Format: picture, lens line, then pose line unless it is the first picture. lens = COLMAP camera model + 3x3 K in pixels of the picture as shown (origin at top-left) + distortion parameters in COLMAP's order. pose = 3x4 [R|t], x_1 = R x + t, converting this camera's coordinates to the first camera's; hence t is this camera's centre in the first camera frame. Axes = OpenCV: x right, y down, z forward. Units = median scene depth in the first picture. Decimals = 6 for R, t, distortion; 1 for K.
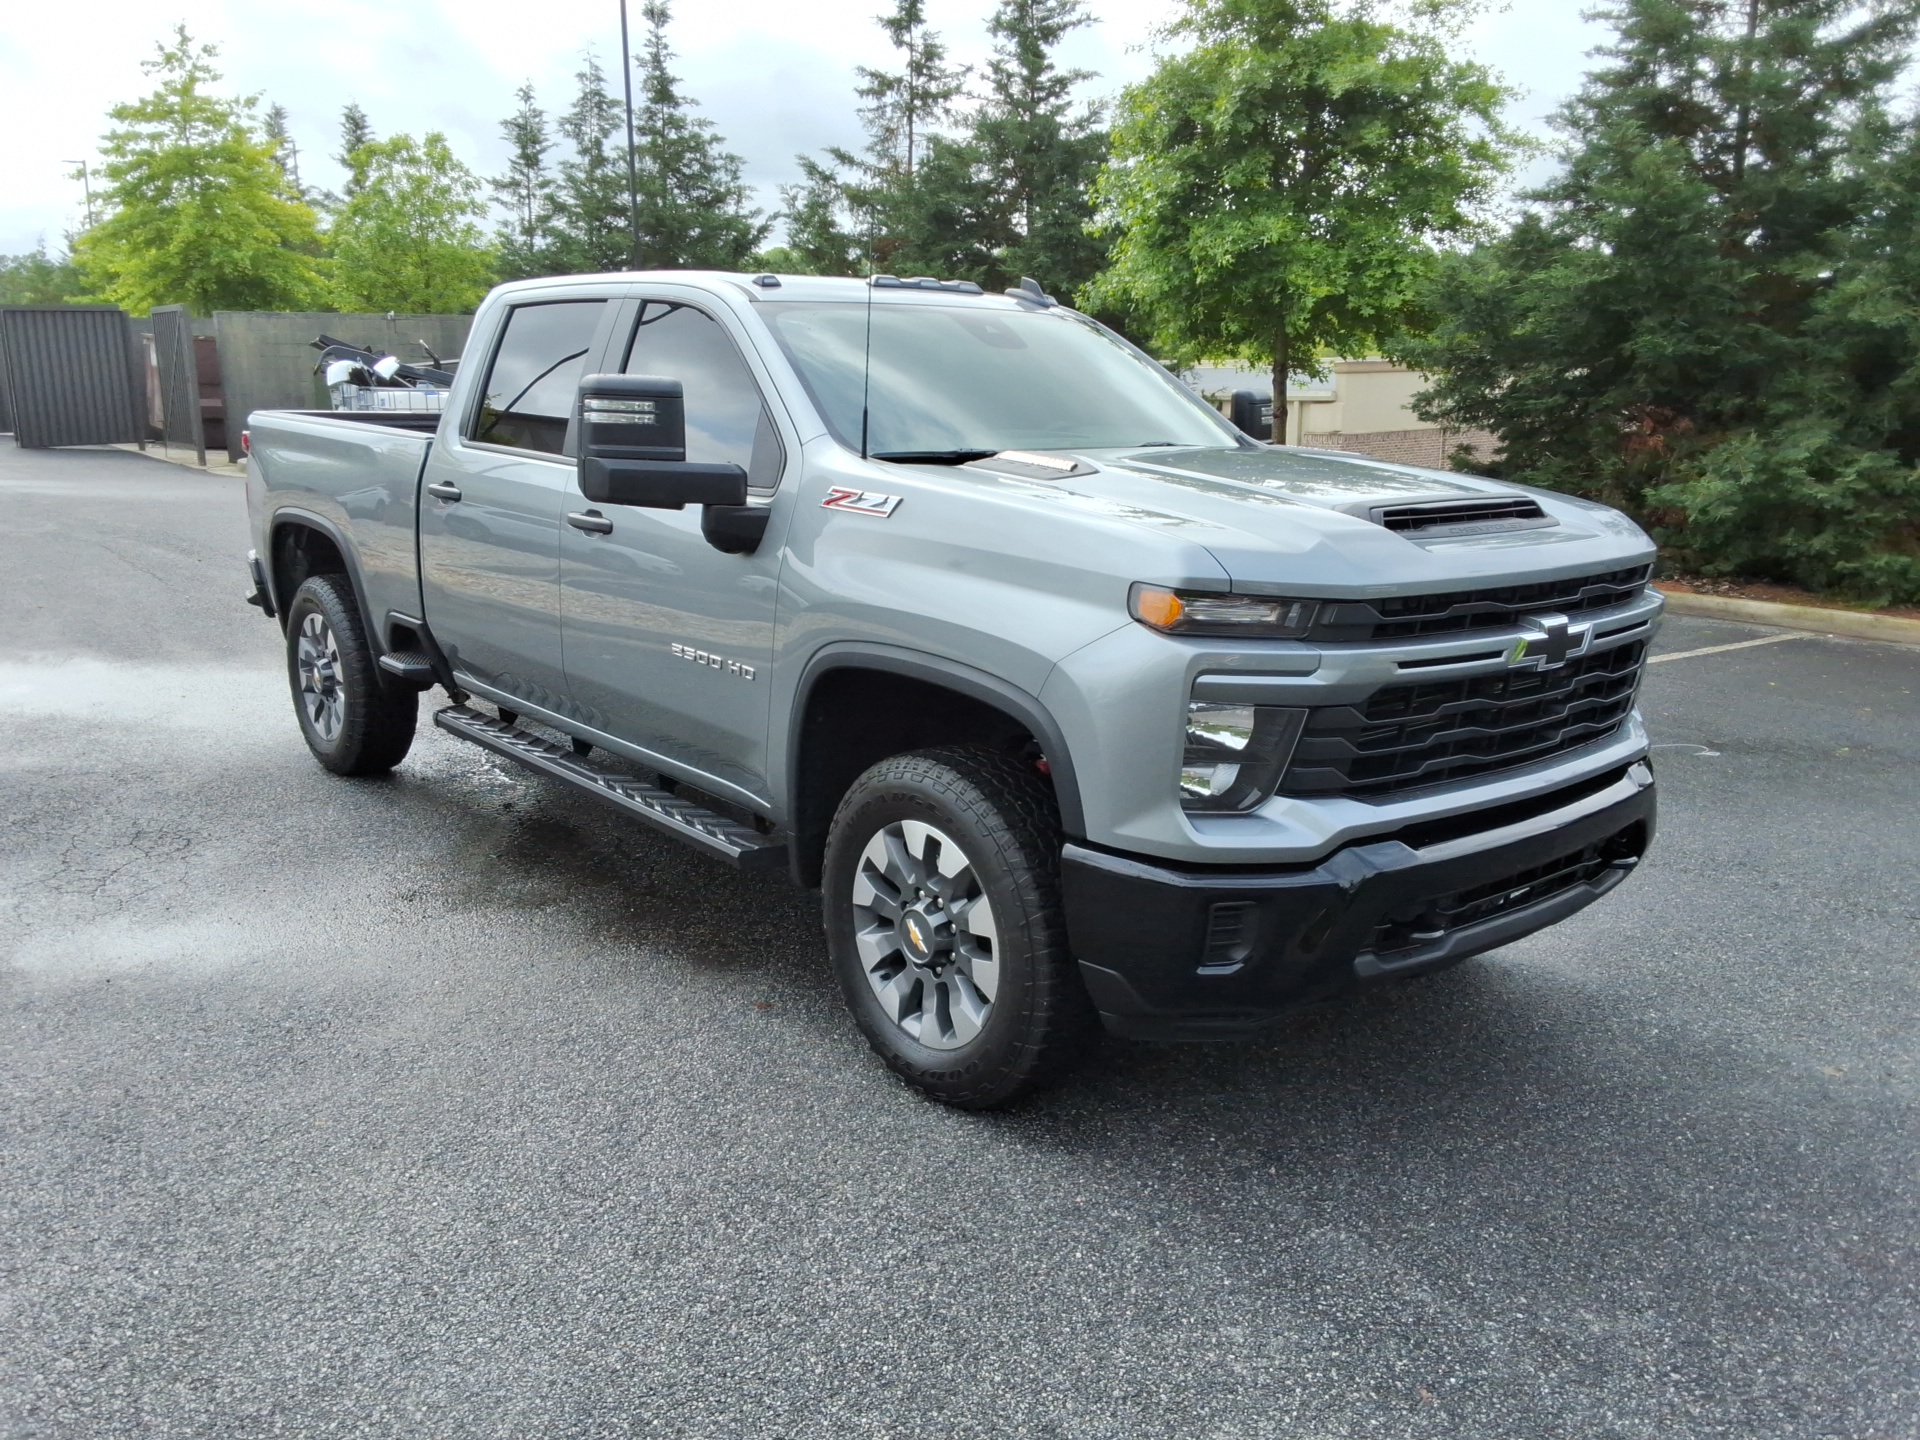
lens RADIAL K [[1544.0, 0, 963.9], [0, 1544.0, 710.9], [0, 0, 1]] dist [0.102169, -0.147782]
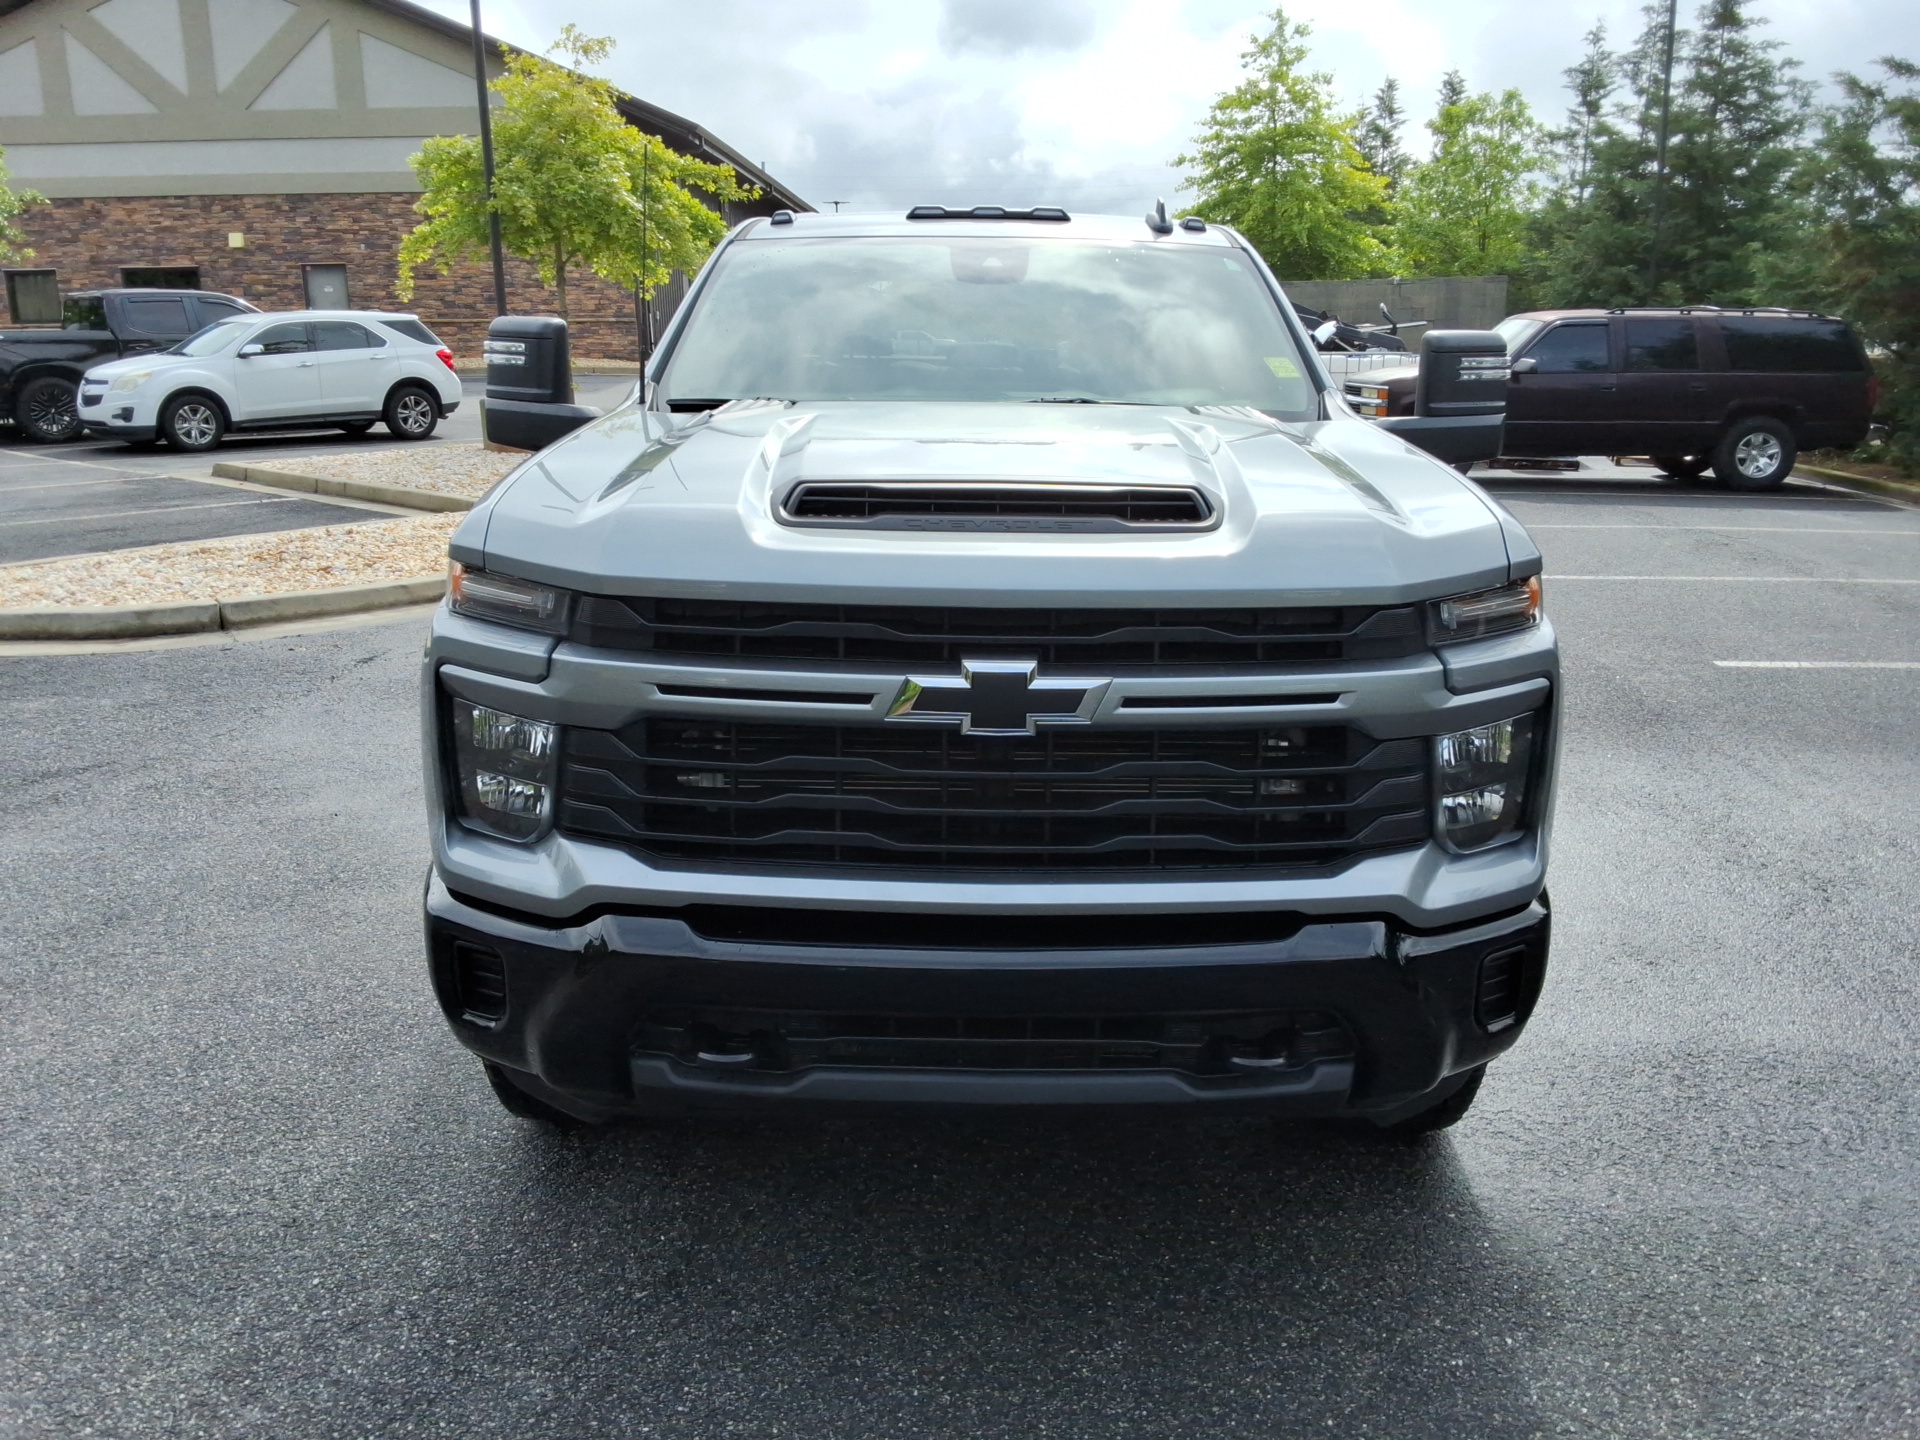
lens RADIAL K [[1544.0, 0, 963.9], [0, 1544.0, 710.9], [0, 0, 1]] dist [0.102169, -0.147782]
pose [[0.760590, 0.147624, -0.632226, 0.087346], [-0.135094, 0.988477, 0.068285, -0.009038], [0.635022, 0.033473, 0.771769, 0.051742]]
